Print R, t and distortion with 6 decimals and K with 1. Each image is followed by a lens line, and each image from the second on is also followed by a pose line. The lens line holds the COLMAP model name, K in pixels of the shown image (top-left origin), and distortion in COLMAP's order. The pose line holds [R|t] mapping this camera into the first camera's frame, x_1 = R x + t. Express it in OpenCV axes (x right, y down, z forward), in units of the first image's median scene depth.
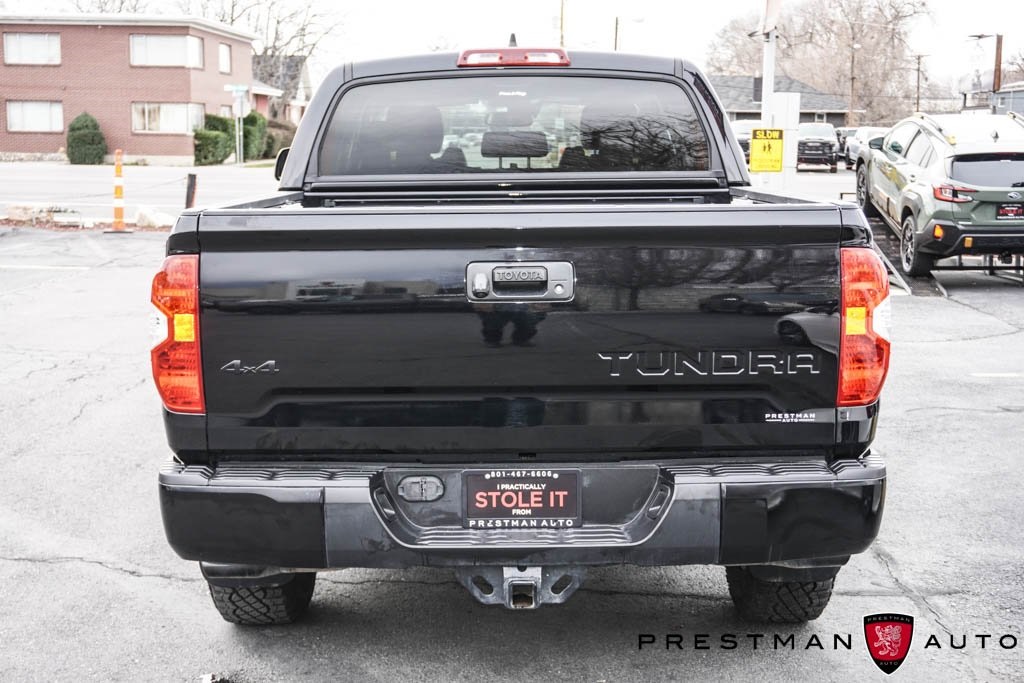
lens RADIAL K [[1443.3, 0, 512.0], [0, 1443.3, 354.9], [0, 0, 1]] dist [0.008879, -0.013160]
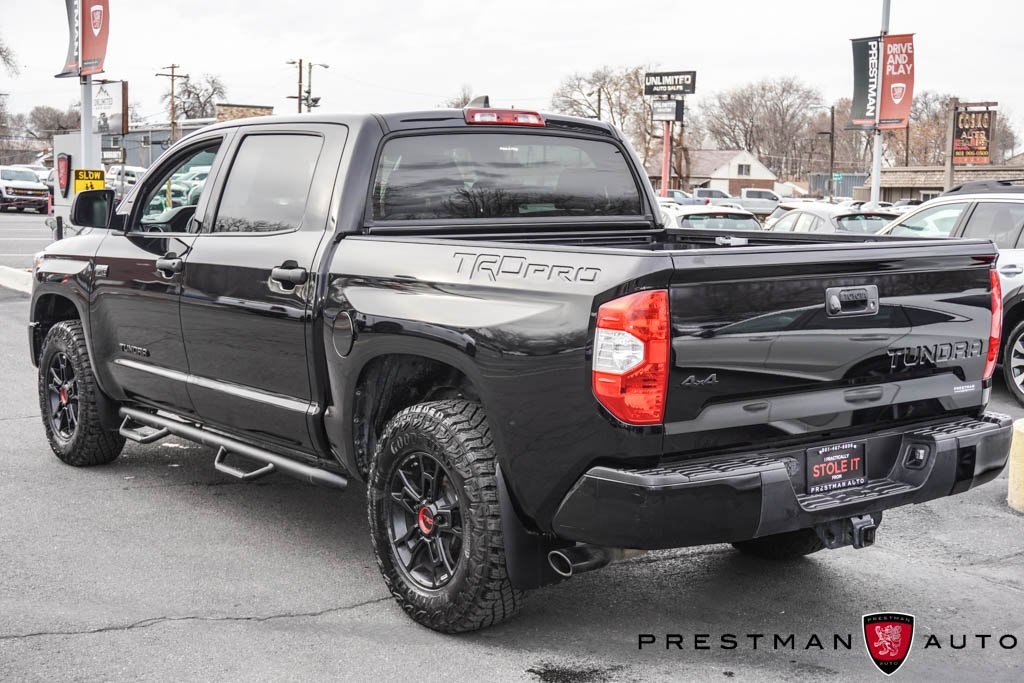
lens RADIAL K [[1418.0, 0, 512.0], [0, 1418.0, 341.5], [0, 0, 1]] dist [-0.002687, 0.007492]
pose [[0.795234, -0.056071, 0.603704, -0.997970], [0.076076, 0.997073, -0.007606, -0.026382], [-0.601511, 0.051976, 0.797172, 0.145211]]
